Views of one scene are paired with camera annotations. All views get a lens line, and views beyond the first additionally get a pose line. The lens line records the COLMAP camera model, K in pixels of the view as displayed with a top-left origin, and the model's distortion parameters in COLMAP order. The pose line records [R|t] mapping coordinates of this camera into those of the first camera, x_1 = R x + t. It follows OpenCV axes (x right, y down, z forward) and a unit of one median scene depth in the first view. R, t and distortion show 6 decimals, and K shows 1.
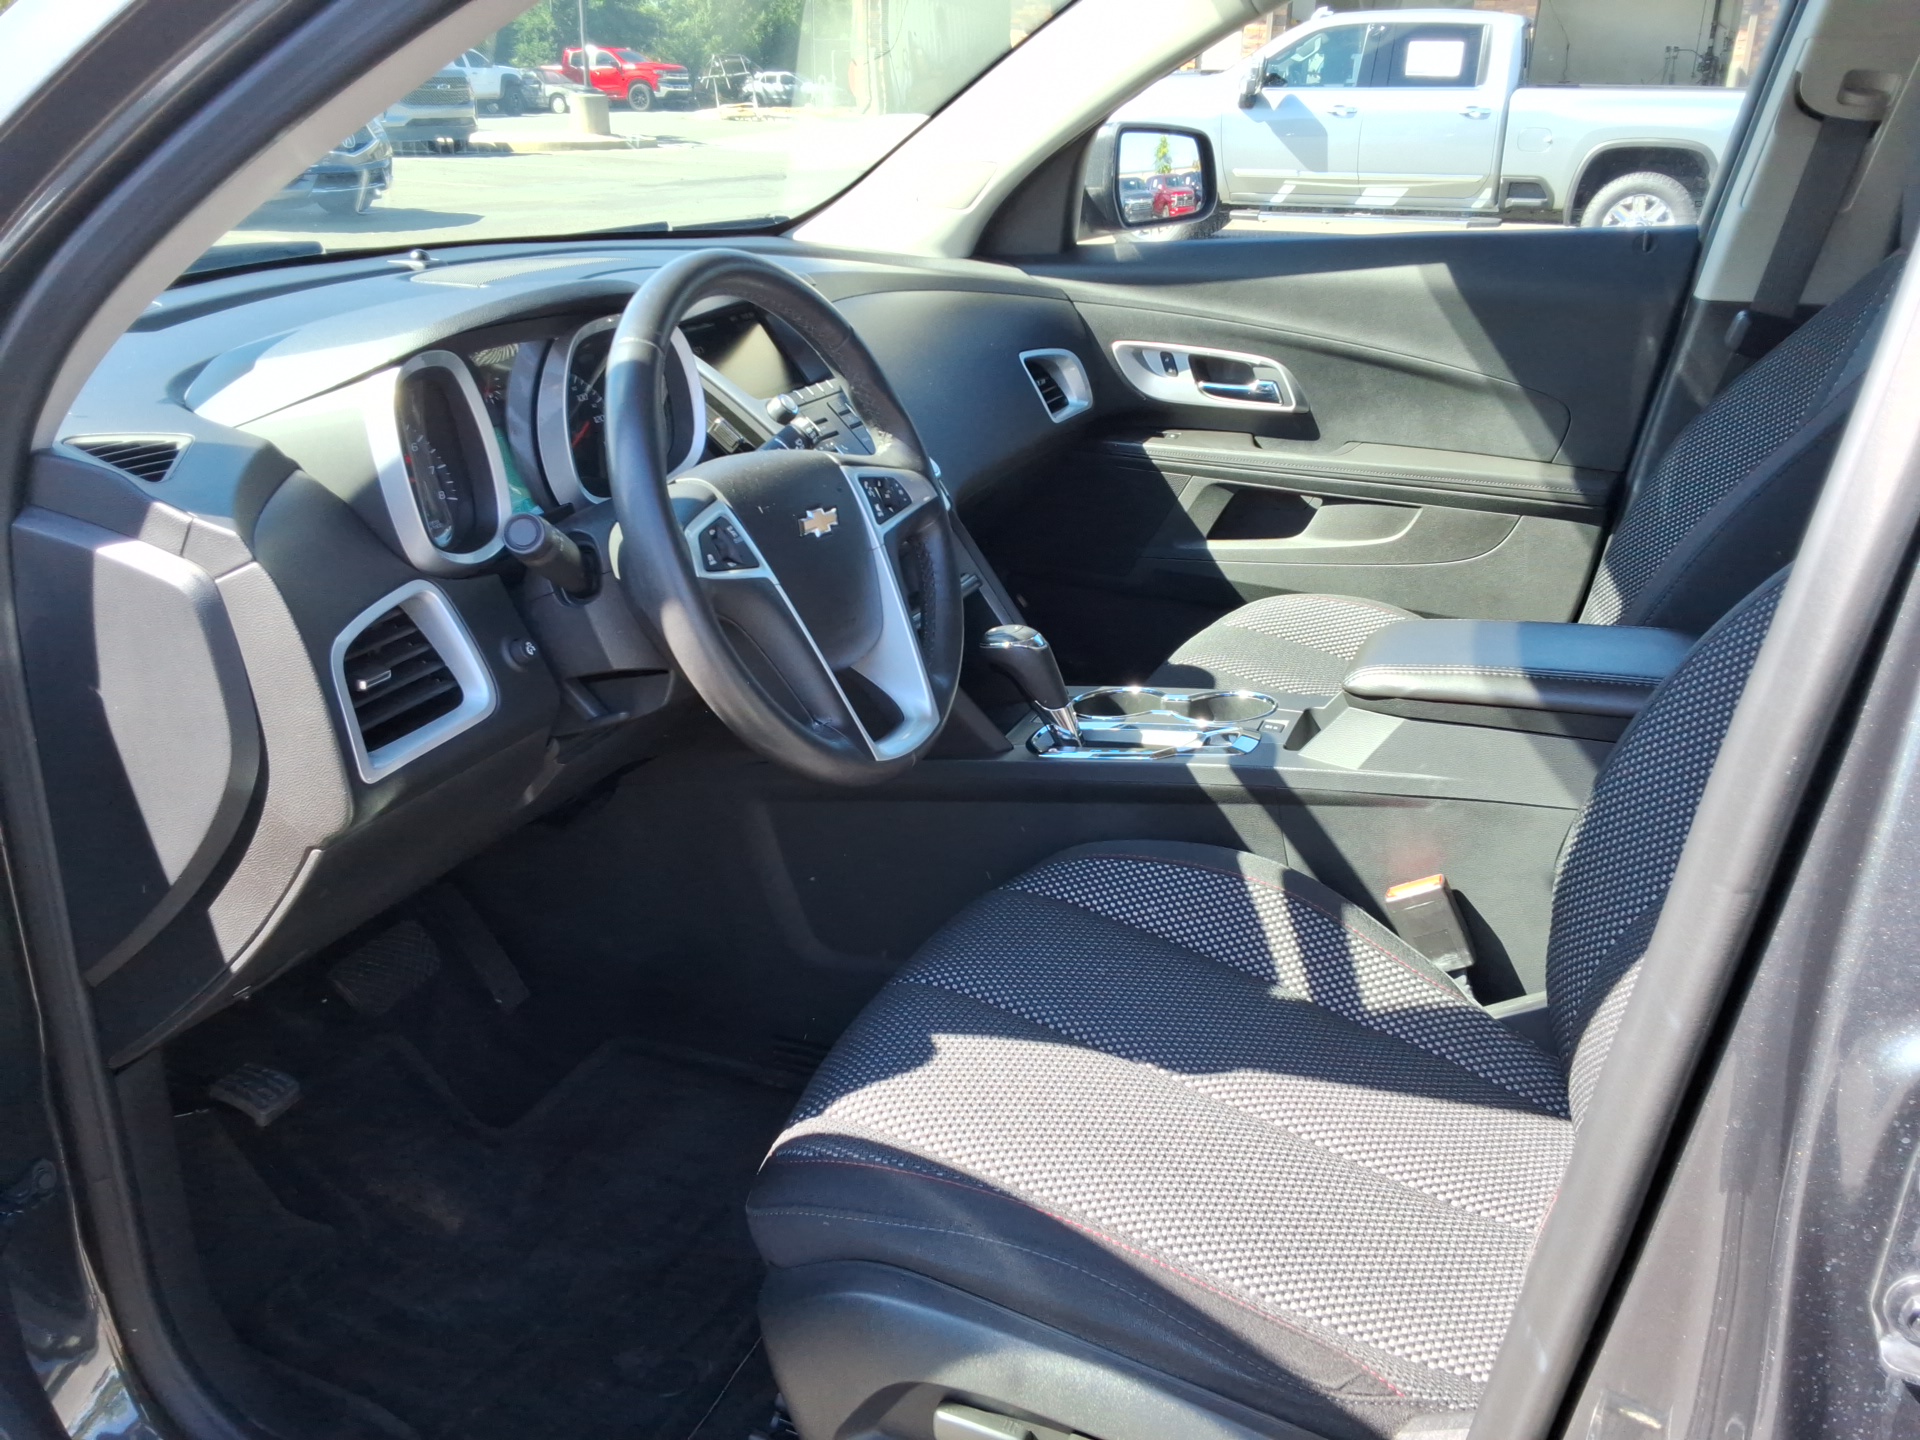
lens RADIAL K [[1544.0, 0, 1011.1], [0, 1544.0, 691.5], [0, 0, 1]] dist [0.057261, -0.095523]
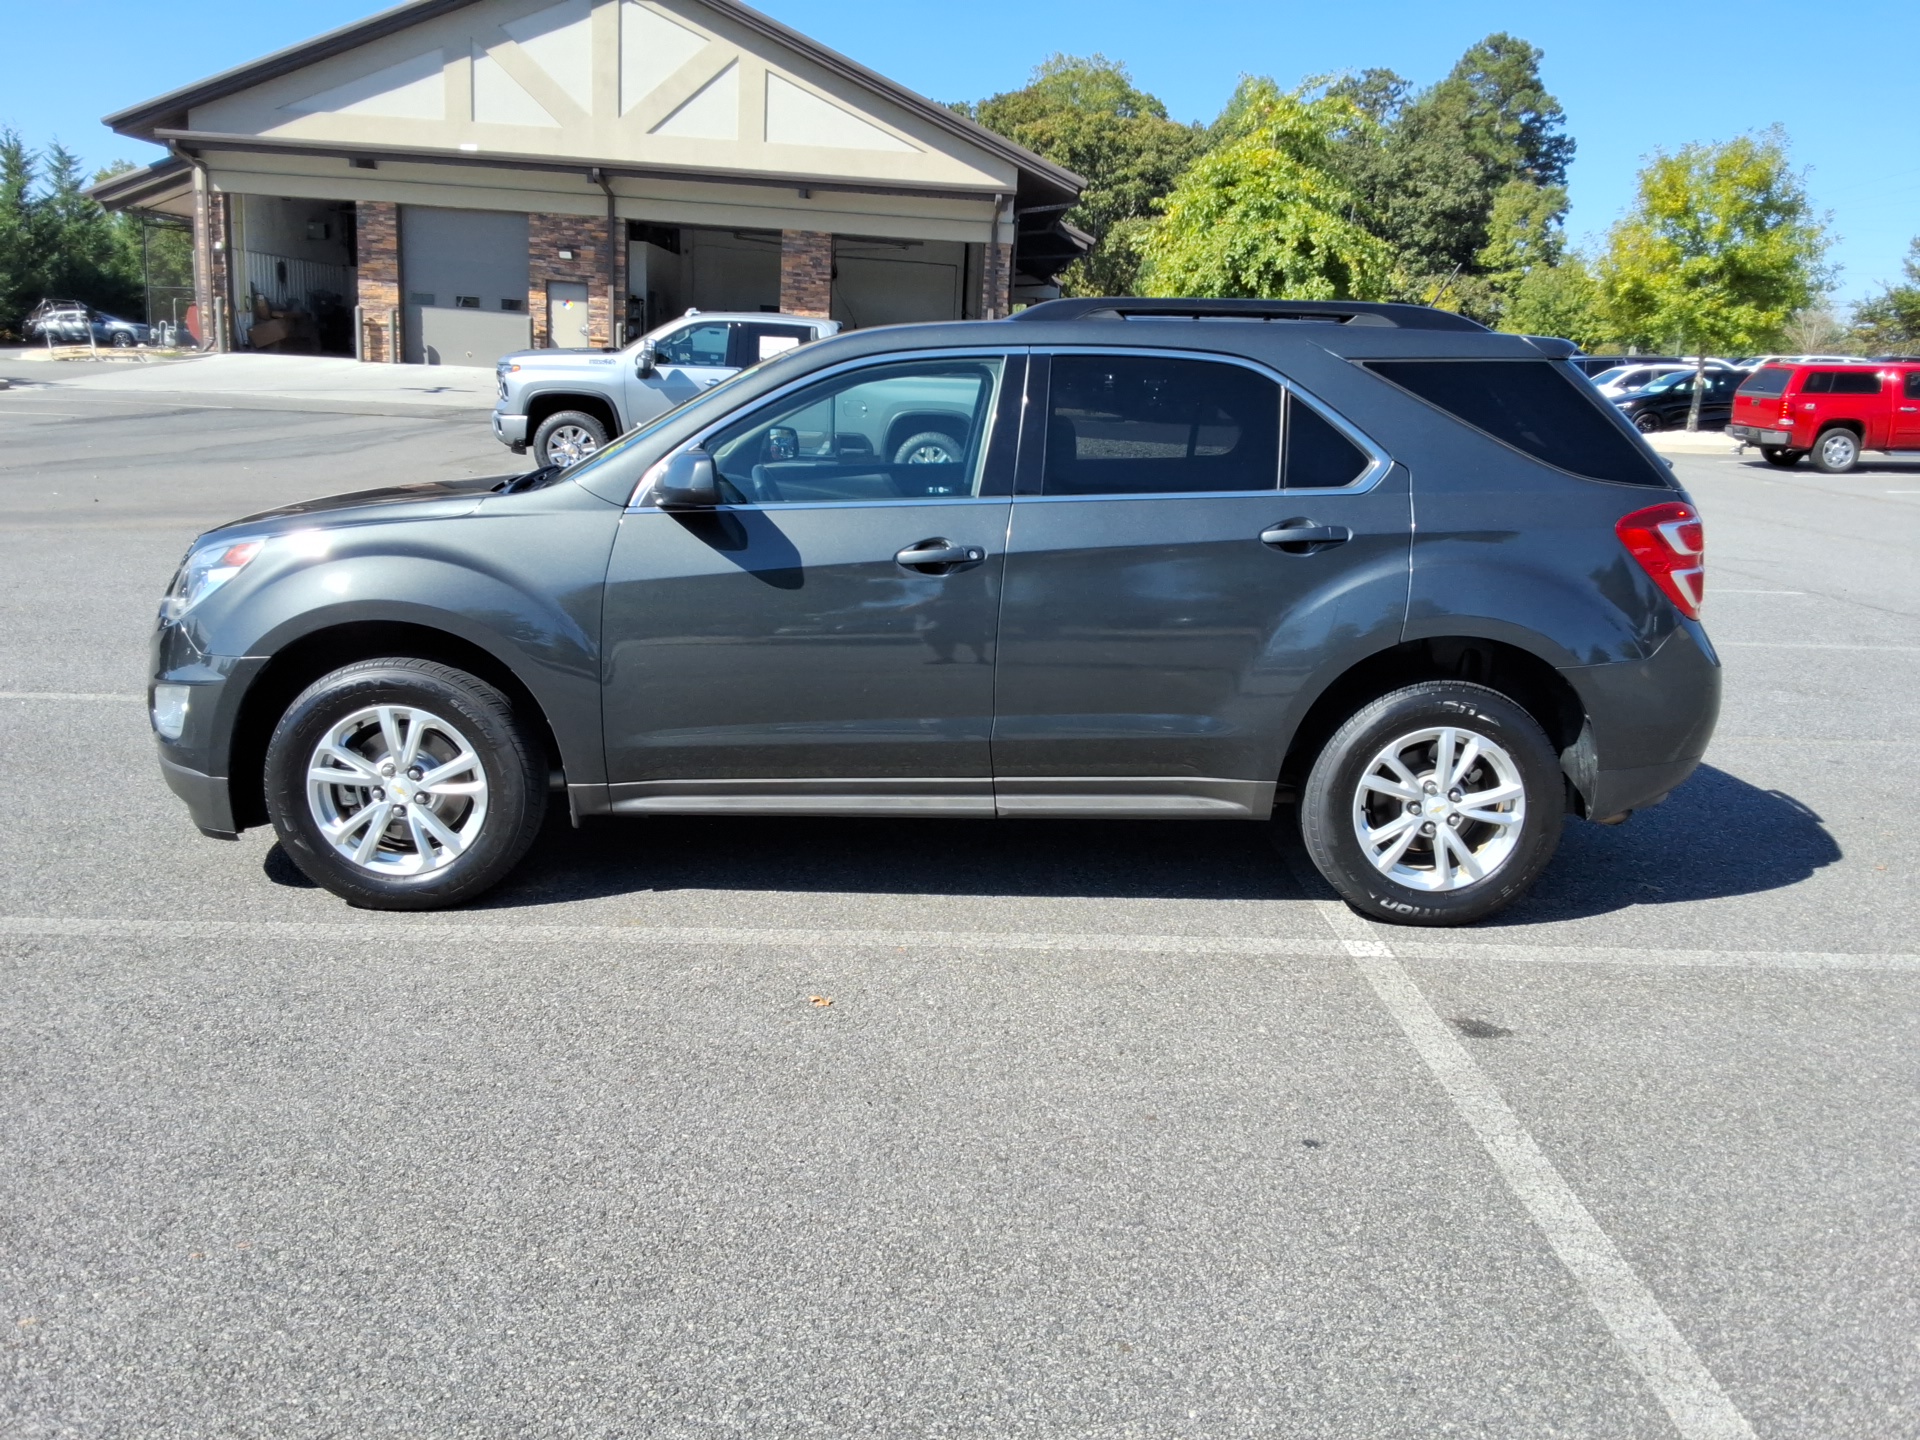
lens RADIAL K [[1544.0, 0, 973.8], [0, 1544.0, 727.1], [0, 0, 1]] dist [0.057261, -0.095523]
pose [[0.920421, -0.062863, 0.385842, -0.068082], [0.110663, 0.988513, -0.102932, 0.048589], [-0.374939, 0.137439, 0.916805, -0.157594]]
